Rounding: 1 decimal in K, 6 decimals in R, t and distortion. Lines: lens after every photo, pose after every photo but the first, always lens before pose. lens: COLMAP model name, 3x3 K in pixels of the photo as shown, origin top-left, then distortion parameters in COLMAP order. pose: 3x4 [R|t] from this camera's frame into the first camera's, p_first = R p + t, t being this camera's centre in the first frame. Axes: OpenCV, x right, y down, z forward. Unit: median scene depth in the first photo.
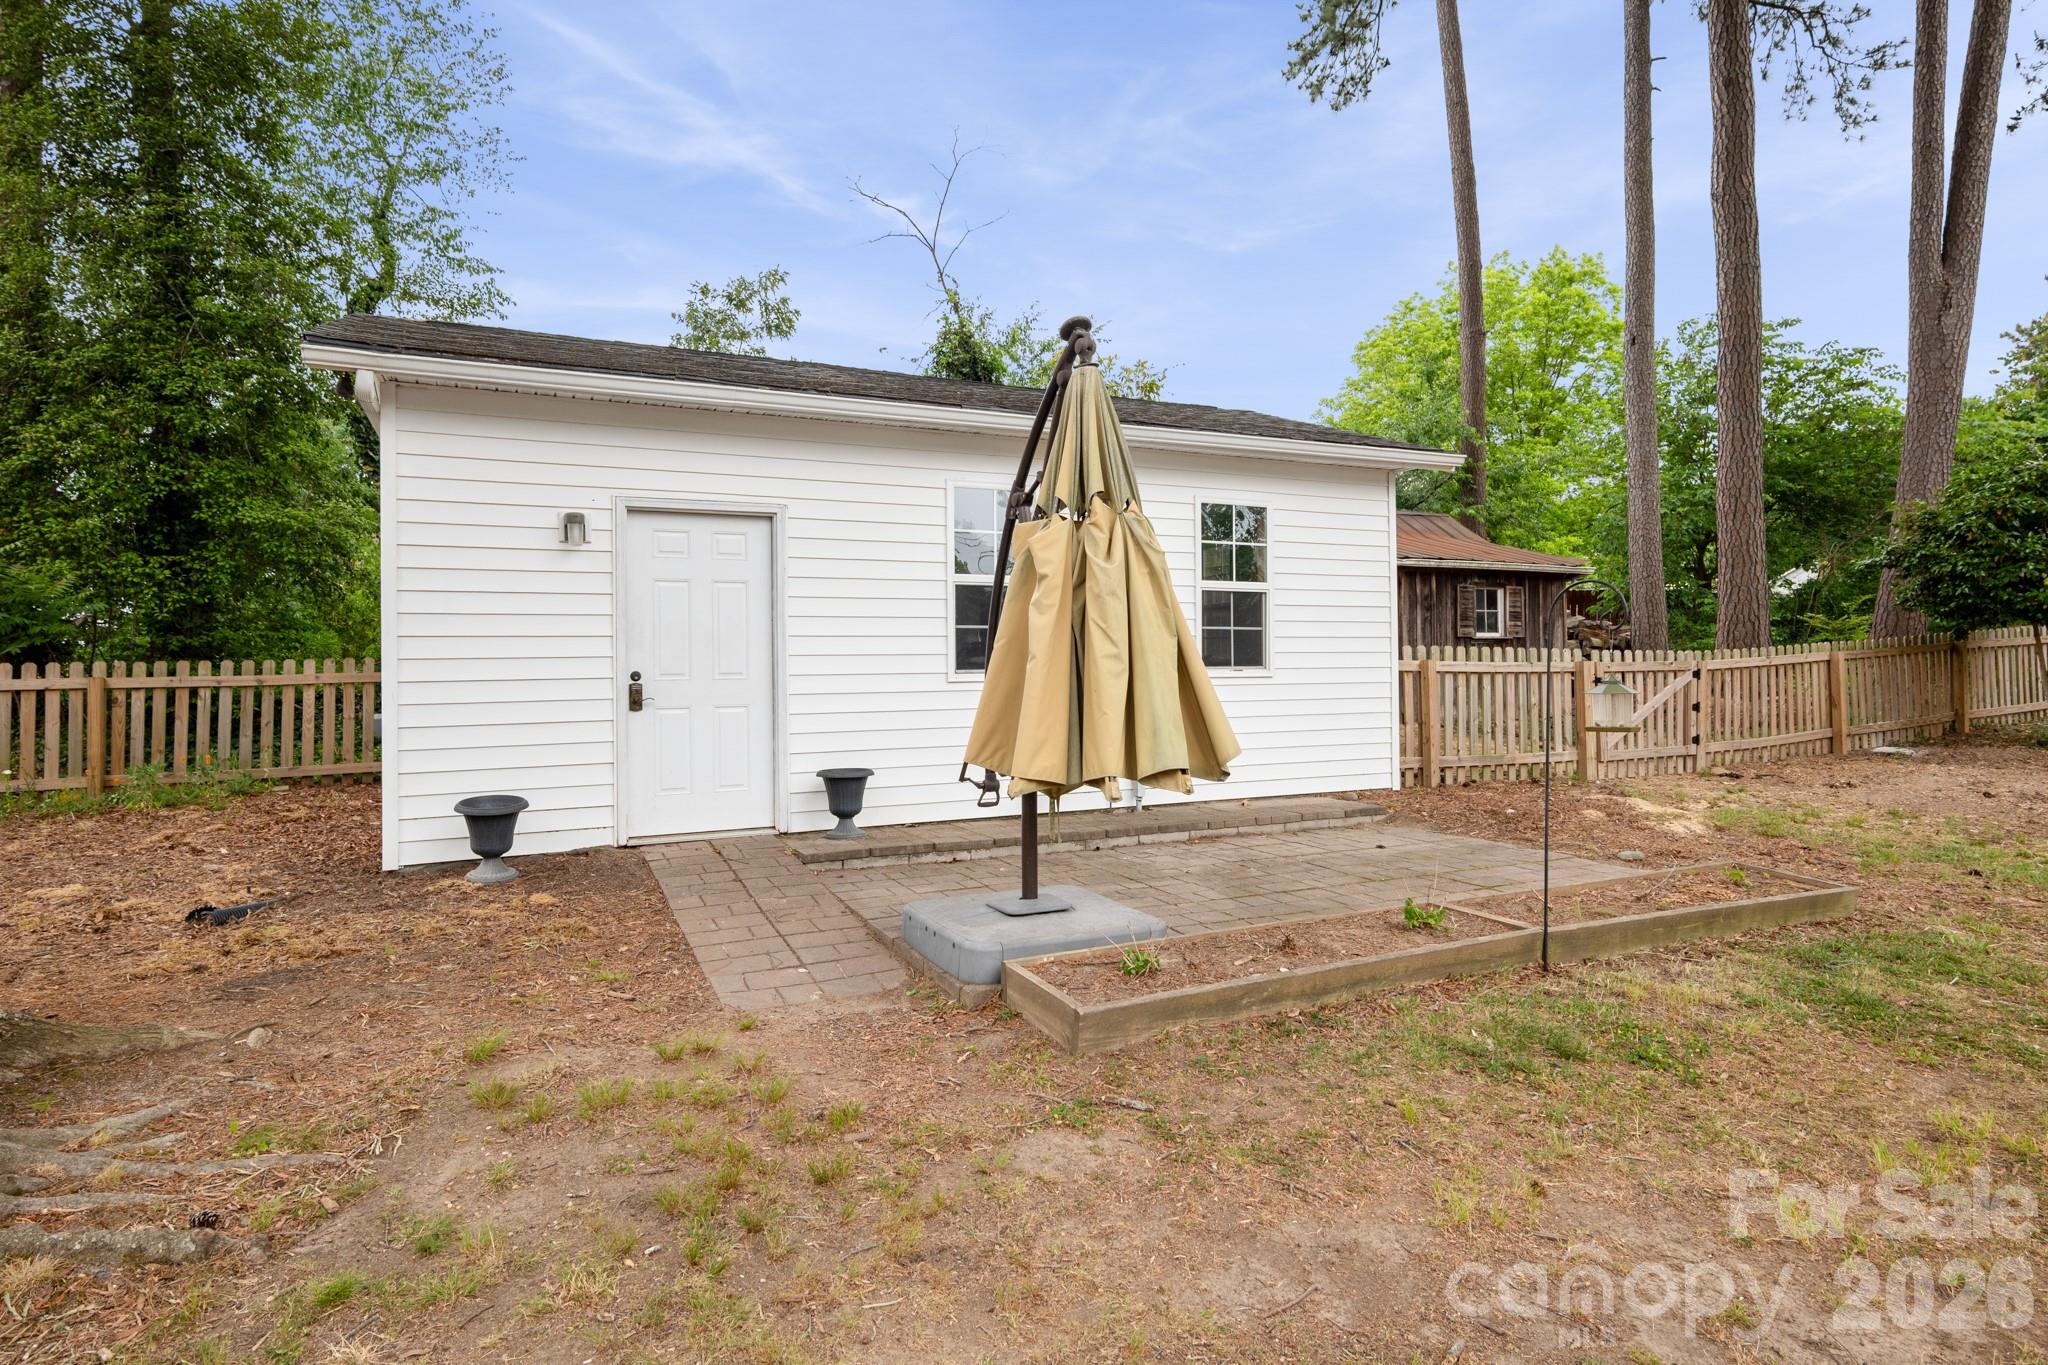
lens RADIAL K [[1140.6, 0, 1023.1], [0, 1140.6, 664.4], [0, 0, 1]] dist [0.028932, 0.000826]
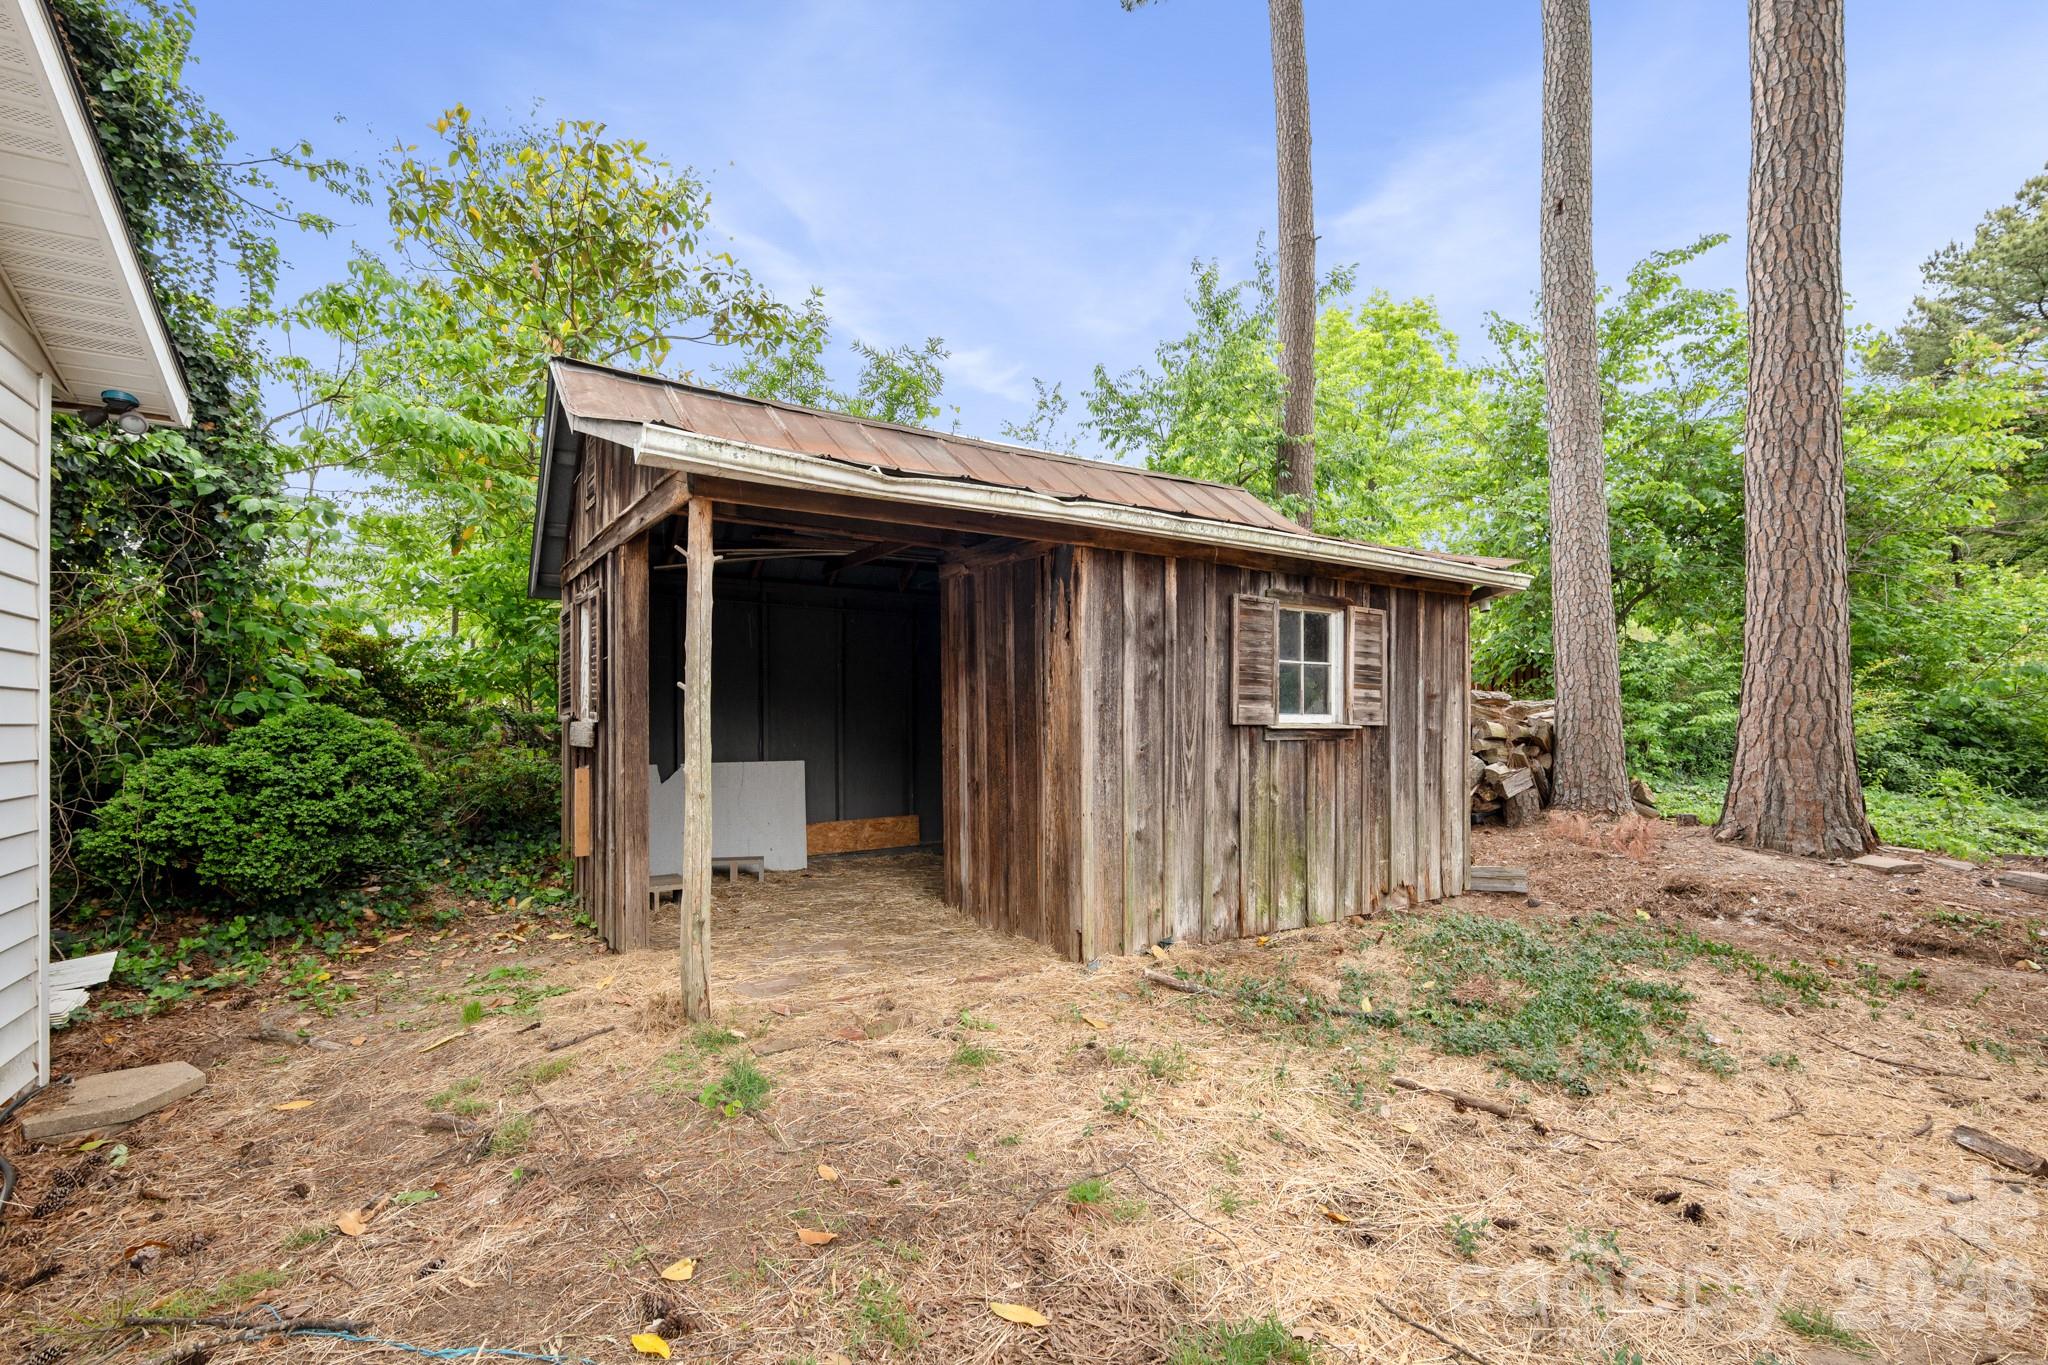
lens RADIAL K [[960.9, 0, 1014.4], [0, 960.9, 721.7], [0, 0, 1]] dist [-0.004722, -0.000108]
pose [[0.996501, 0.016306, 0.081972, 0.375077], [-0.016506, 0.999862, 0.001753, -0.033078], [-0.081932, -0.003100, 0.996633, 0.912674]]
